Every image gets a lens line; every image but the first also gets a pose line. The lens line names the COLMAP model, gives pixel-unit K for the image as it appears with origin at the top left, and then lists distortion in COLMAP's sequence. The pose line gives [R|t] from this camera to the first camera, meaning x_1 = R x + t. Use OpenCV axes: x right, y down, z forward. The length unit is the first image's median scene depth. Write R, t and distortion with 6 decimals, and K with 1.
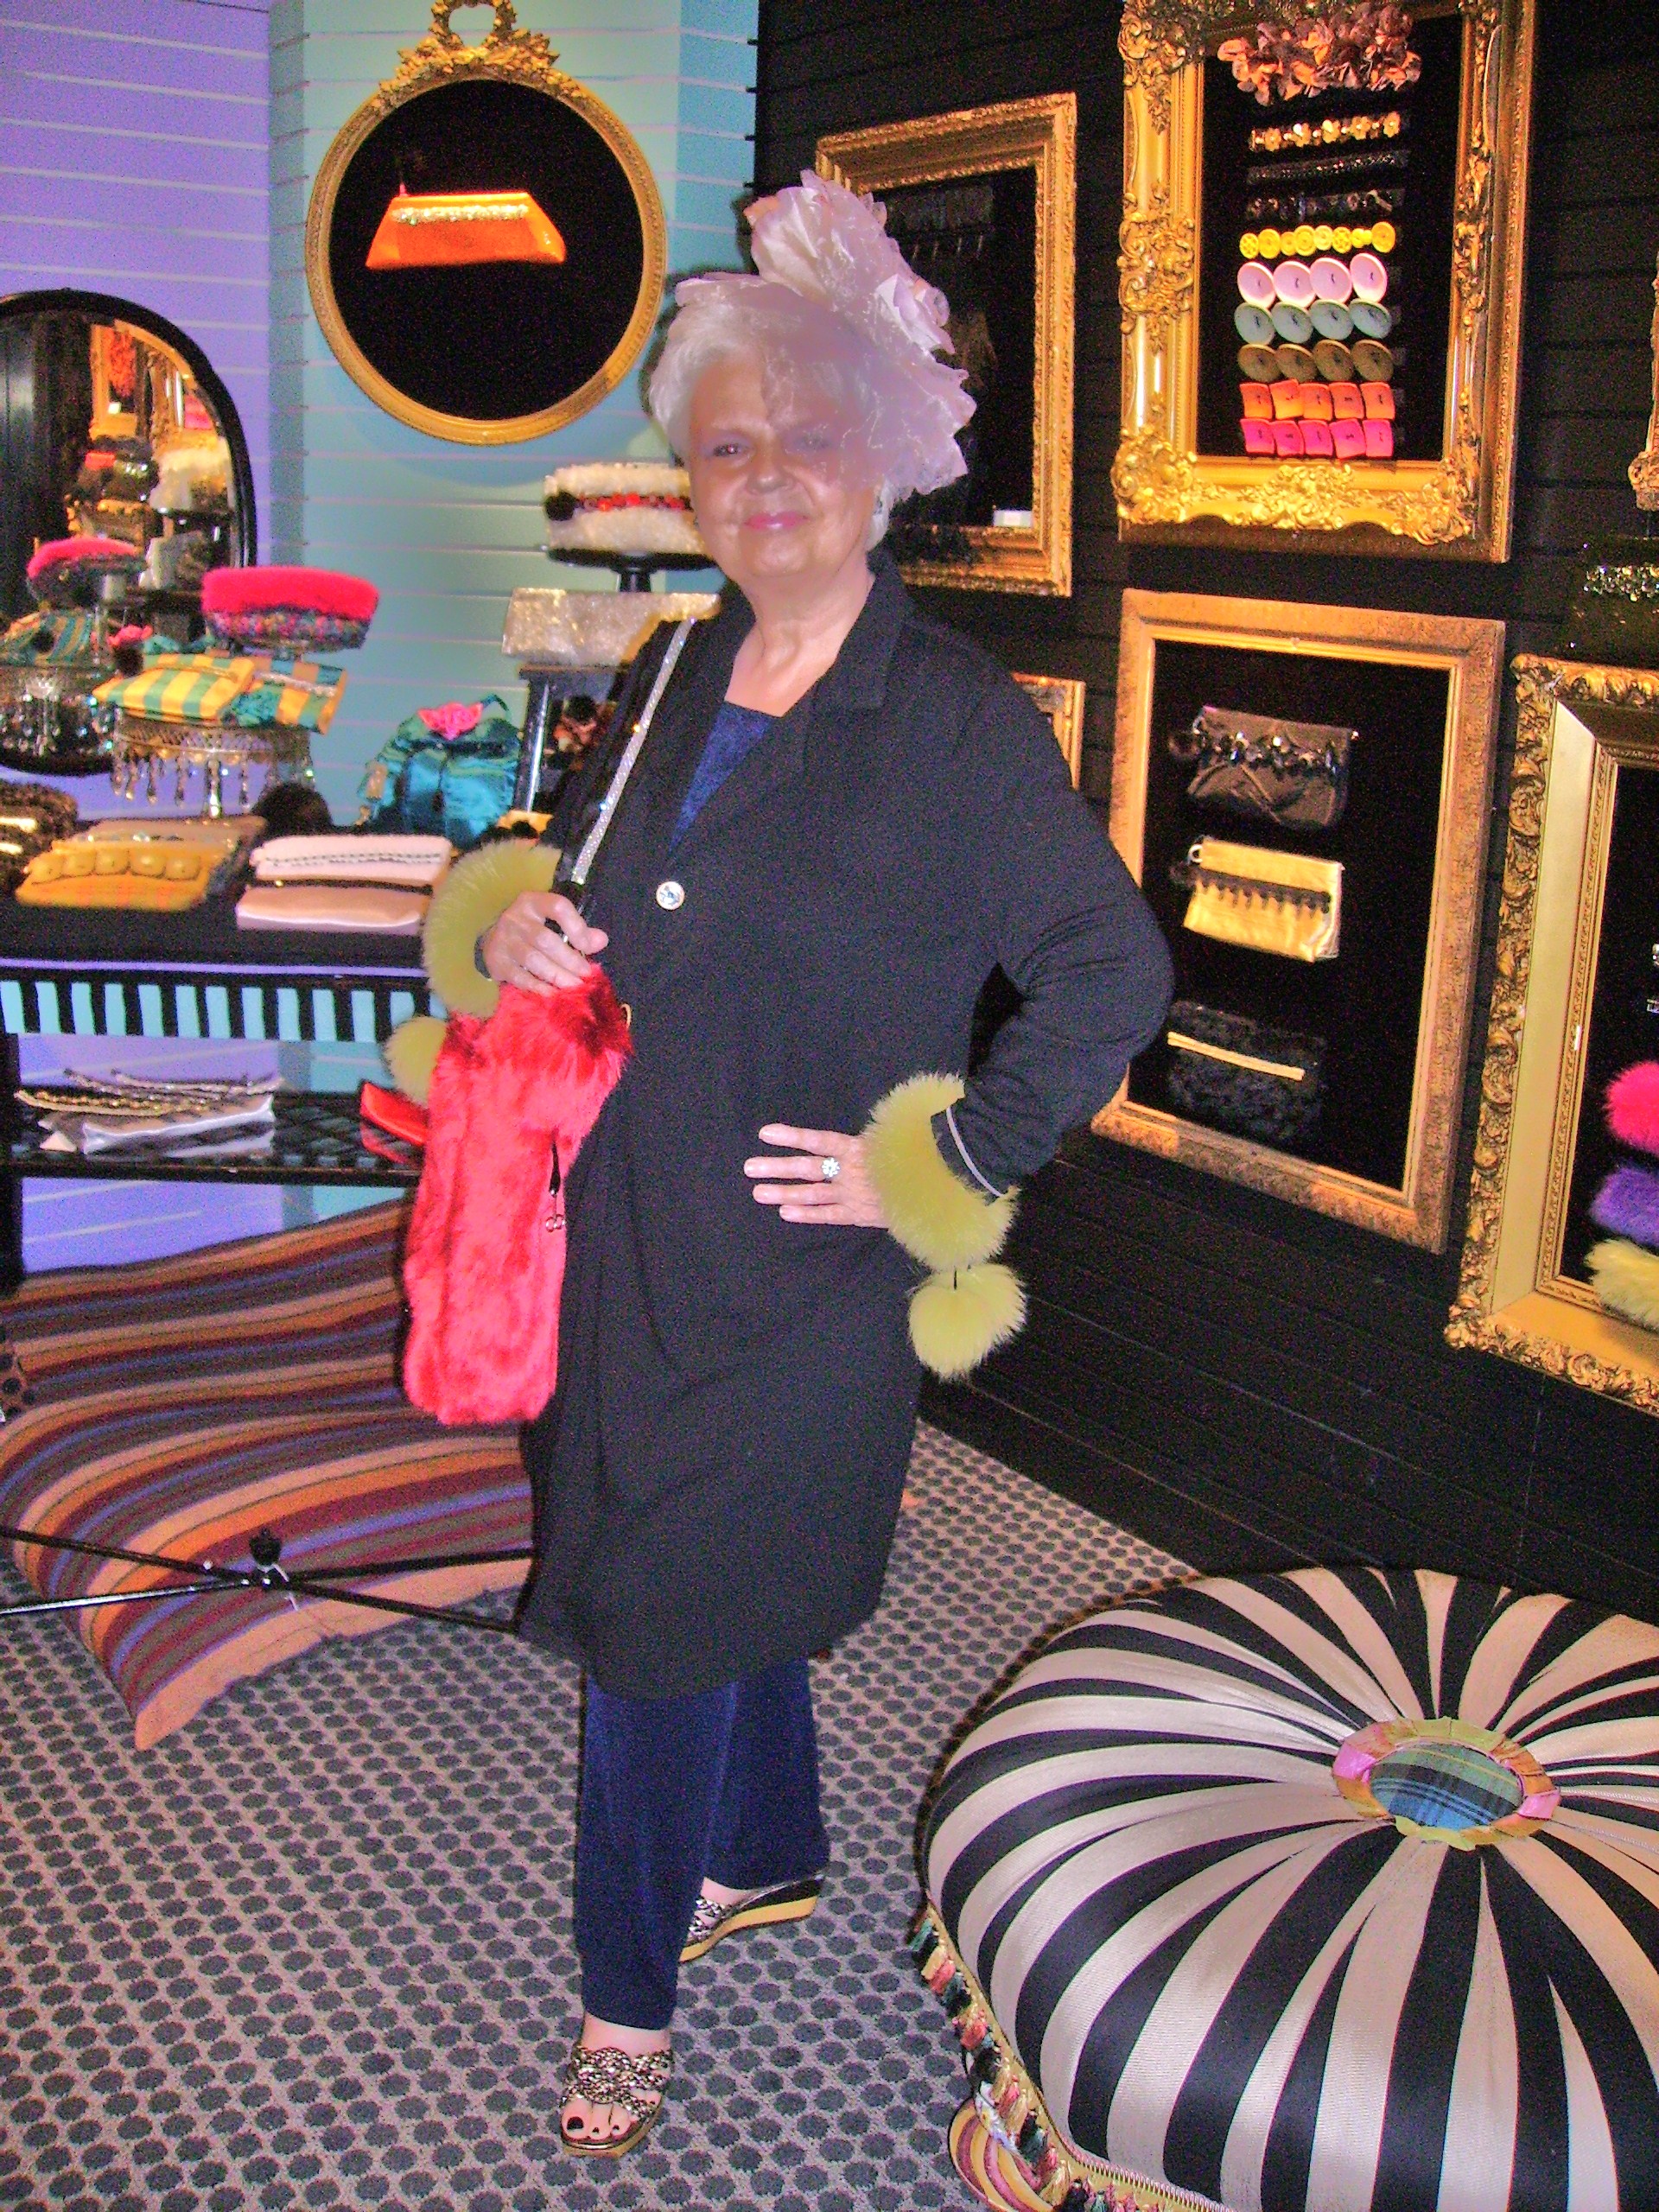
lens RADIAL K [[2151.2, 0, 829.5], [0, 2151.2, 1106.0], [0, 0, 1]] dist [-0.180134, 0.125475]
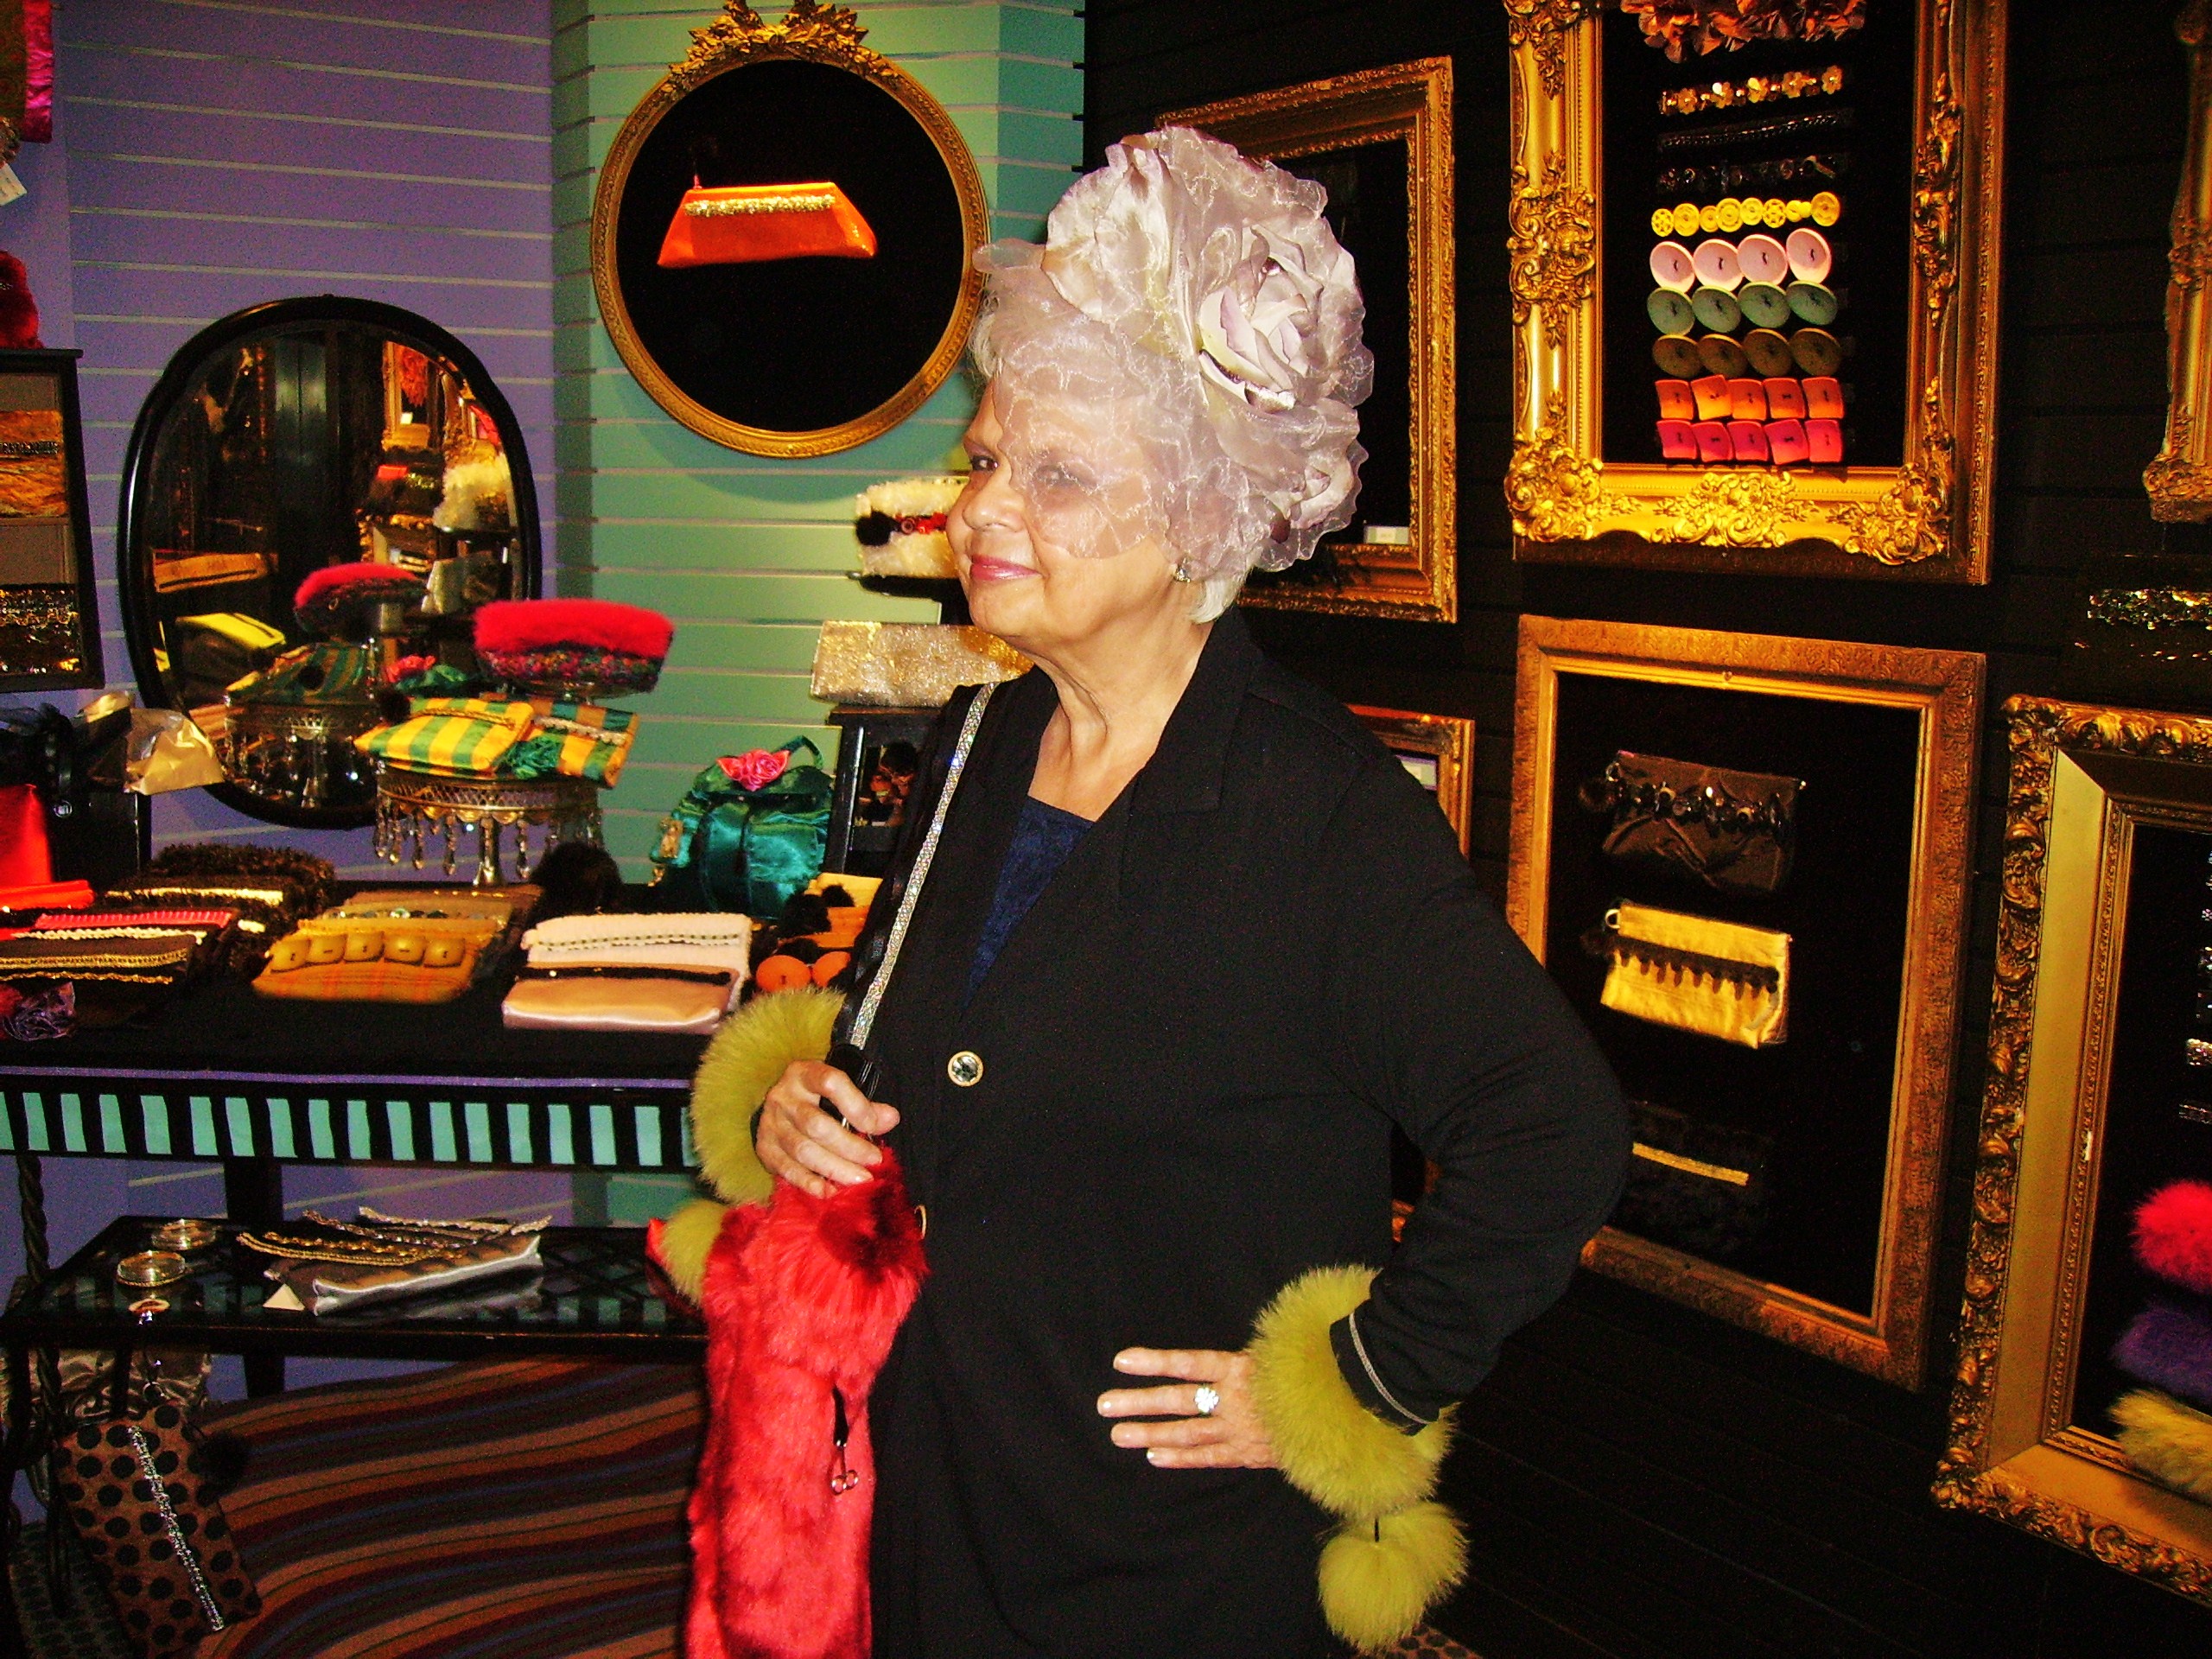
lens RADIAL K [[2151.2, 0, 1109.4], [0, 2151.2, 922.8], [0, 0, 1]] dist [-0.180134, 0.125475]
pose [[0.999656, -0.016303, -0.020560, -0.014620], [0.014677, 0.996931, -0.076892, -0.055486], [0.021750, 0.076564, 0.996827, 0.141022]]
